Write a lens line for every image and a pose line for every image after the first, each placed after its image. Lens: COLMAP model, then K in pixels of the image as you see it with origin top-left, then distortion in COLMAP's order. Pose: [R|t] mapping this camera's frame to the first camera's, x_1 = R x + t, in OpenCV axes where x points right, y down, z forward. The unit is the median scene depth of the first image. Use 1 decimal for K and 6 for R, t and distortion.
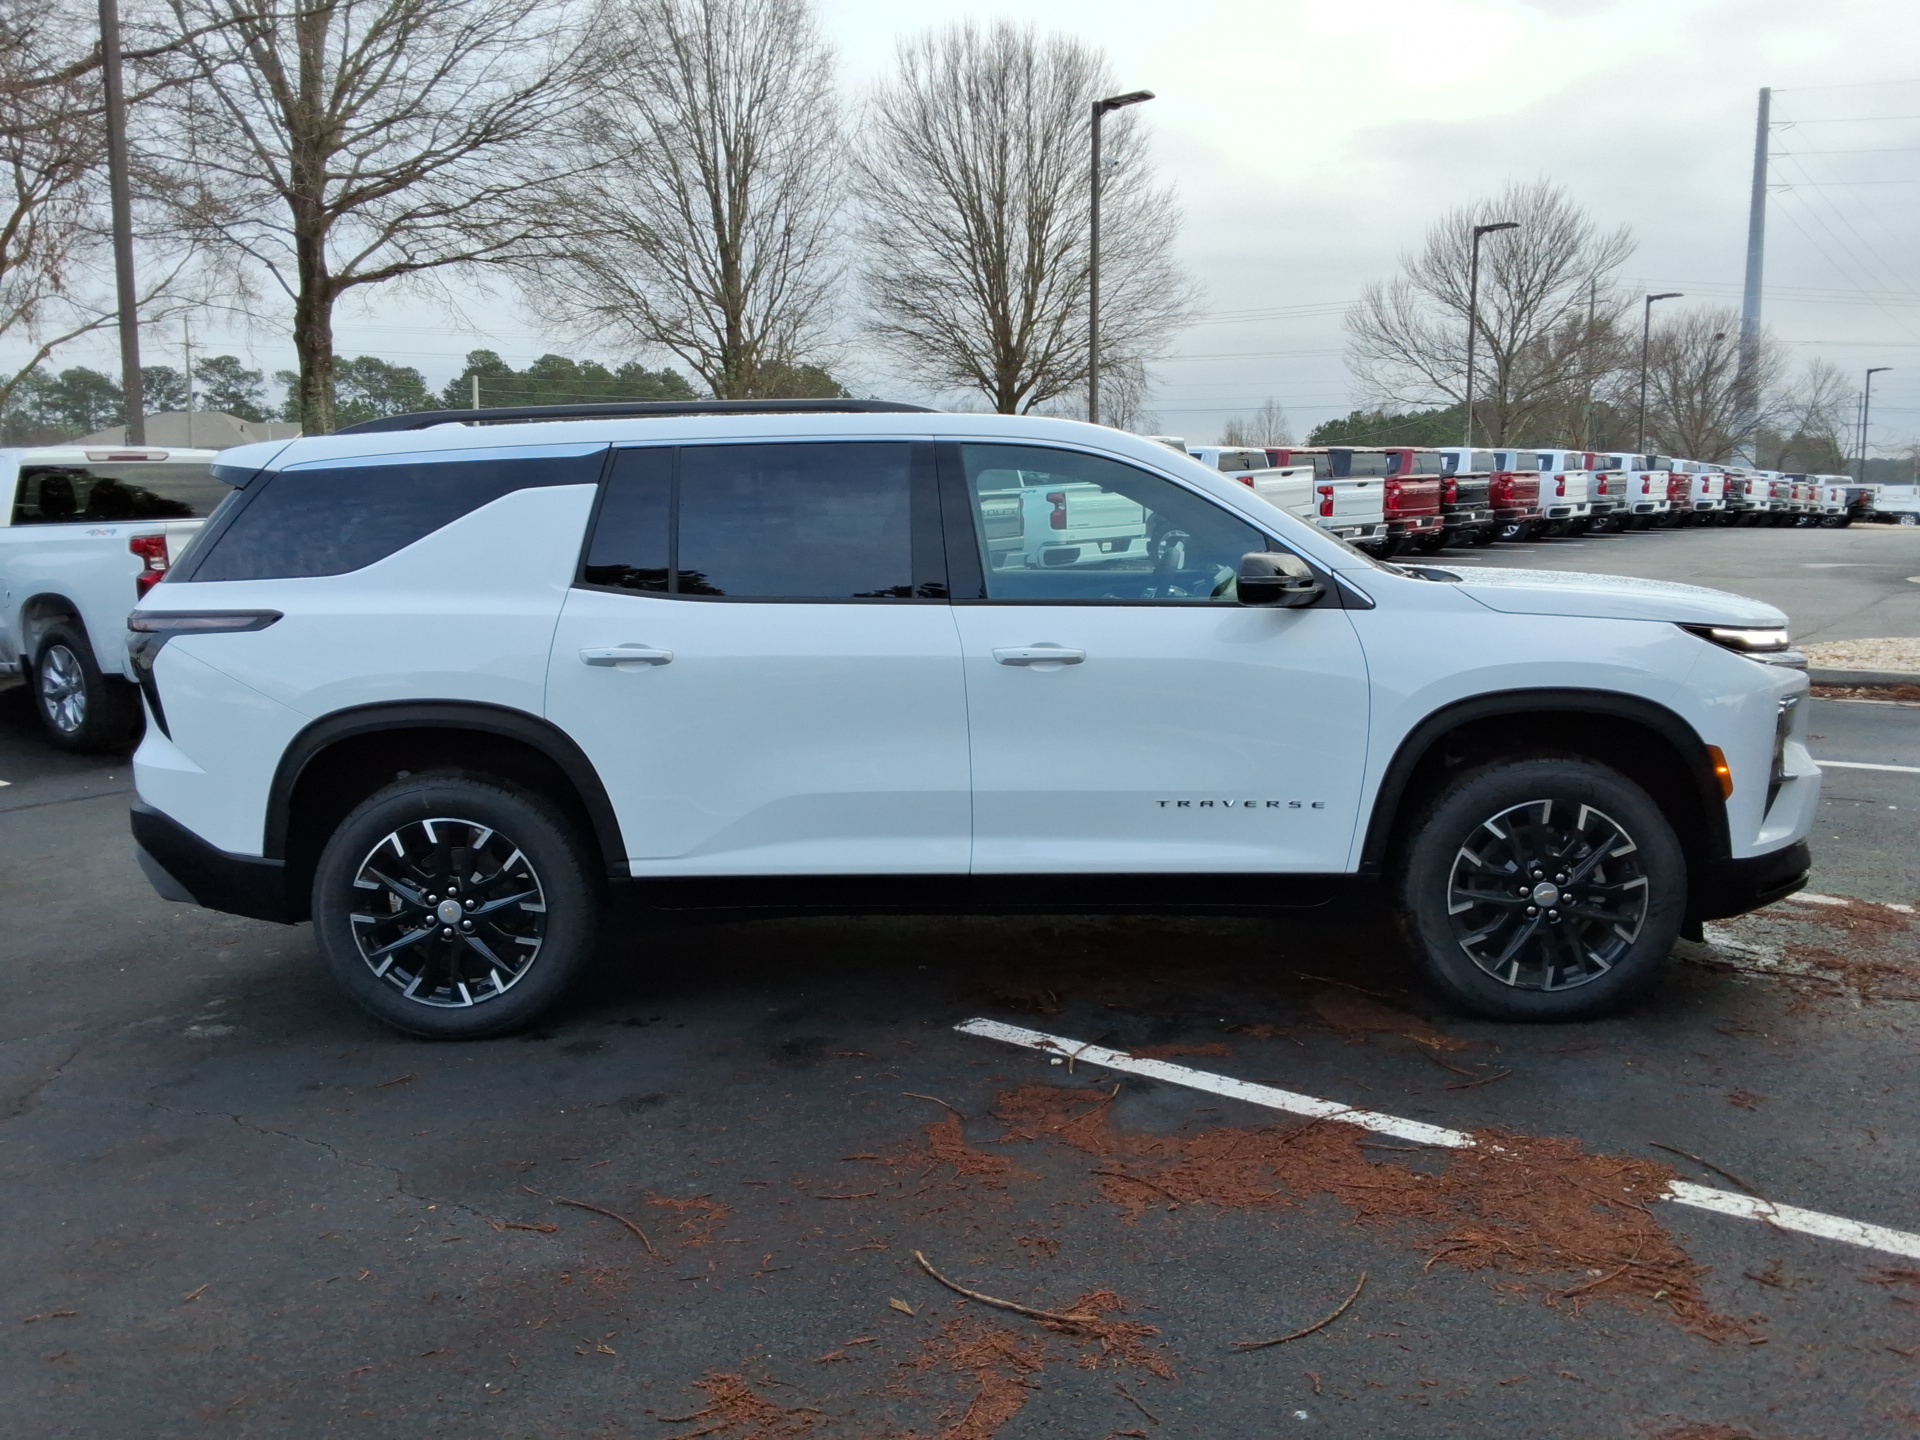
lens RADIAL K [[1548.4, 0, 973.9], [0, 1548.4, 693.0], [0, 0, 1]] dist [0.150926, -0.262735]
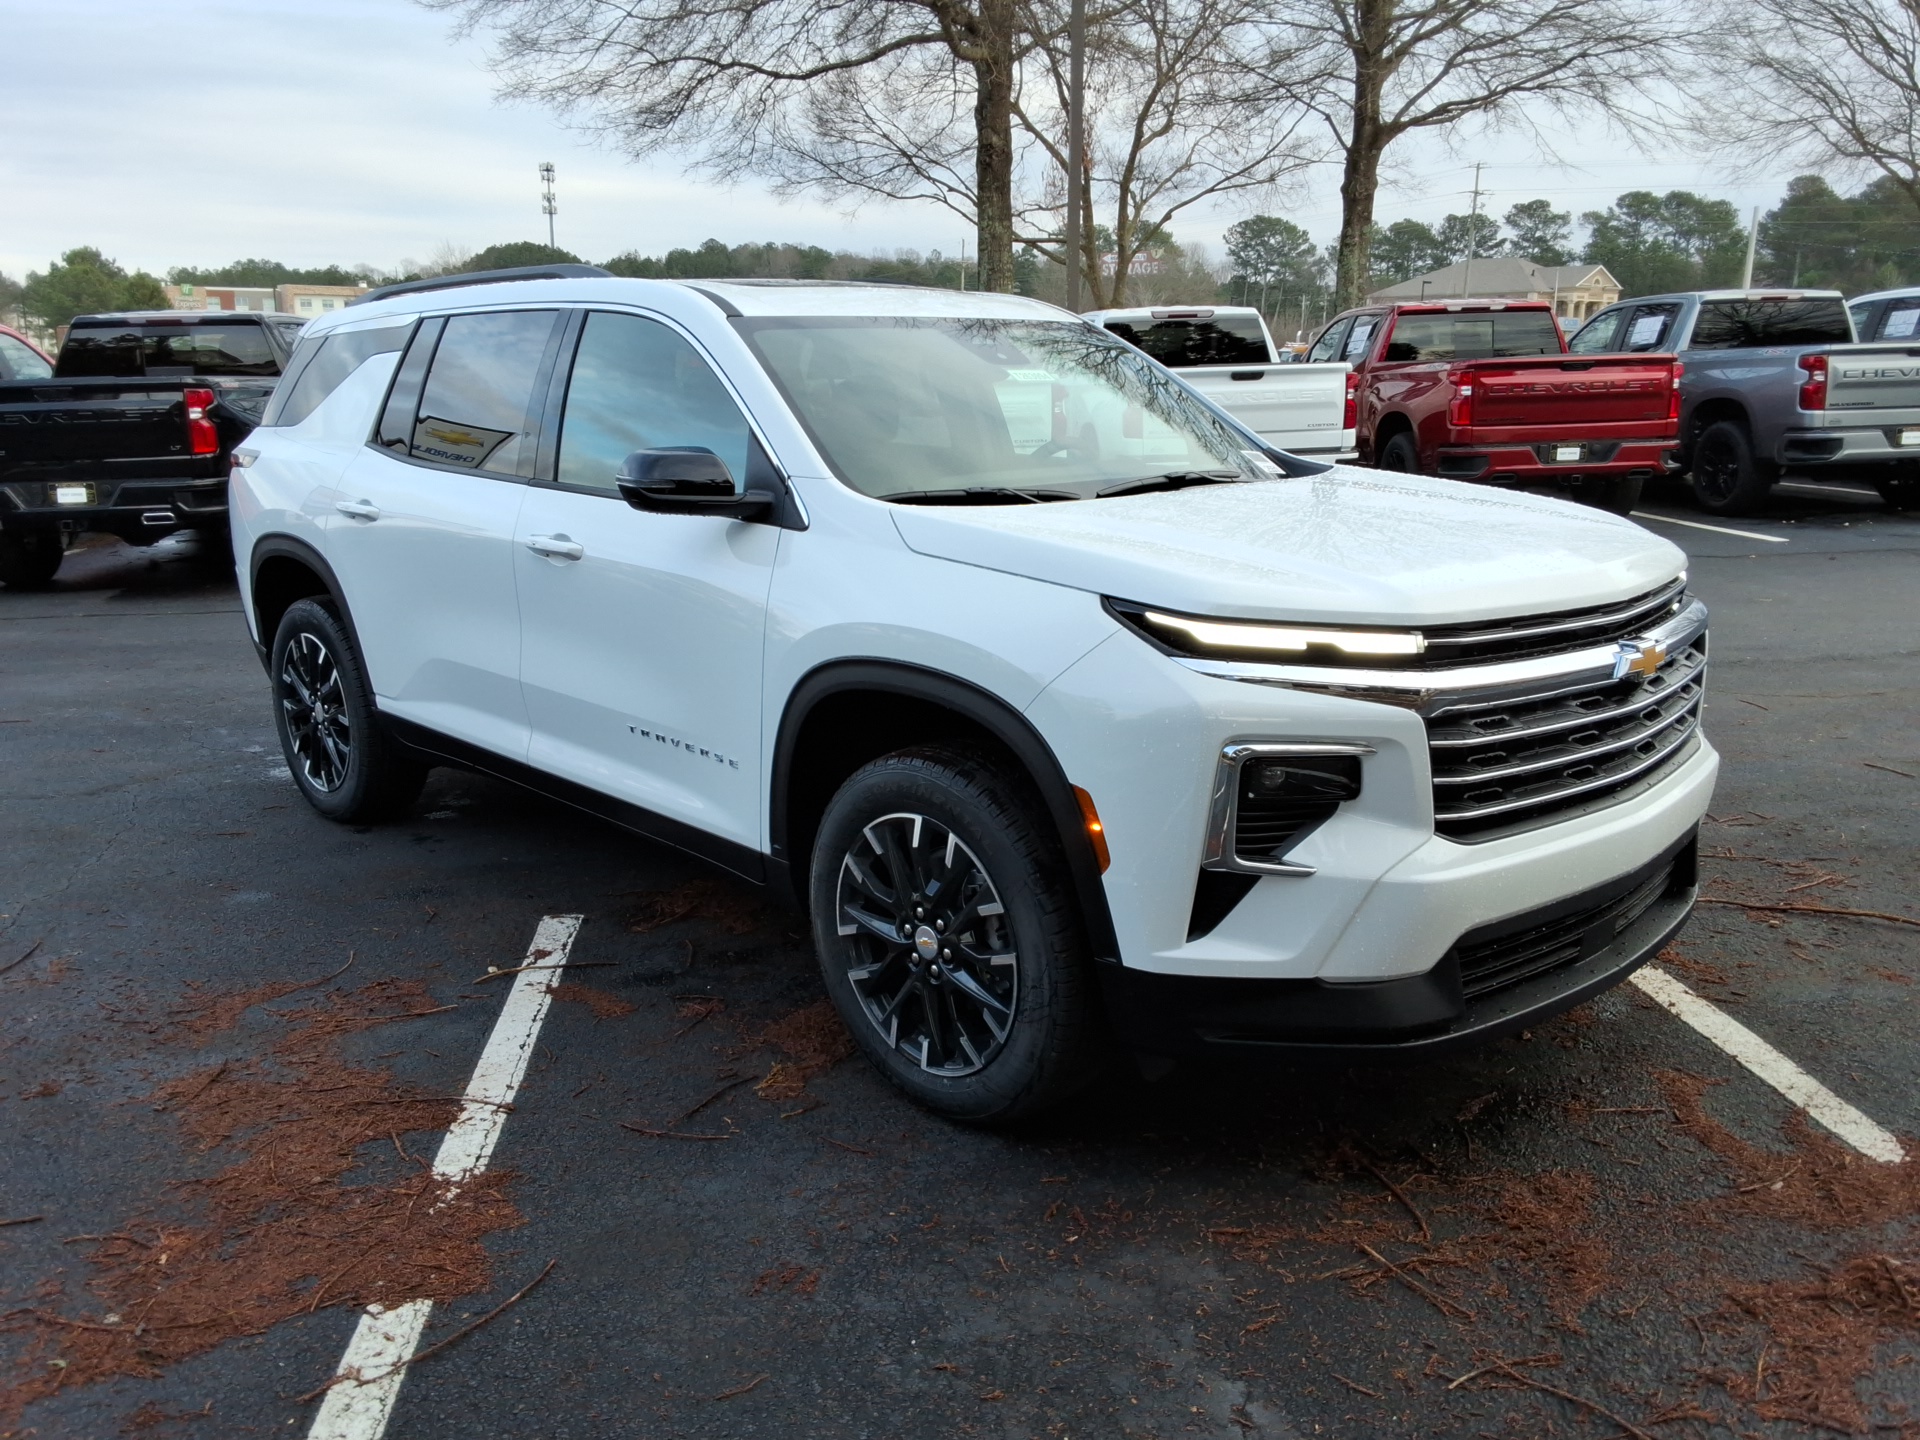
lens RADIAL K [[1548.4, 0, 973.9], [0, 1548.4, 693.0], [0, 0, 1]] dist [0.150926, -0.262735]
pose [[0.697932, 0.161265, -0.697771, 0.169991], [-0.093559, 0.986499, 0.134414, -0.016914], [0.710027, -0.028529, 0.703597, 0.099832]]
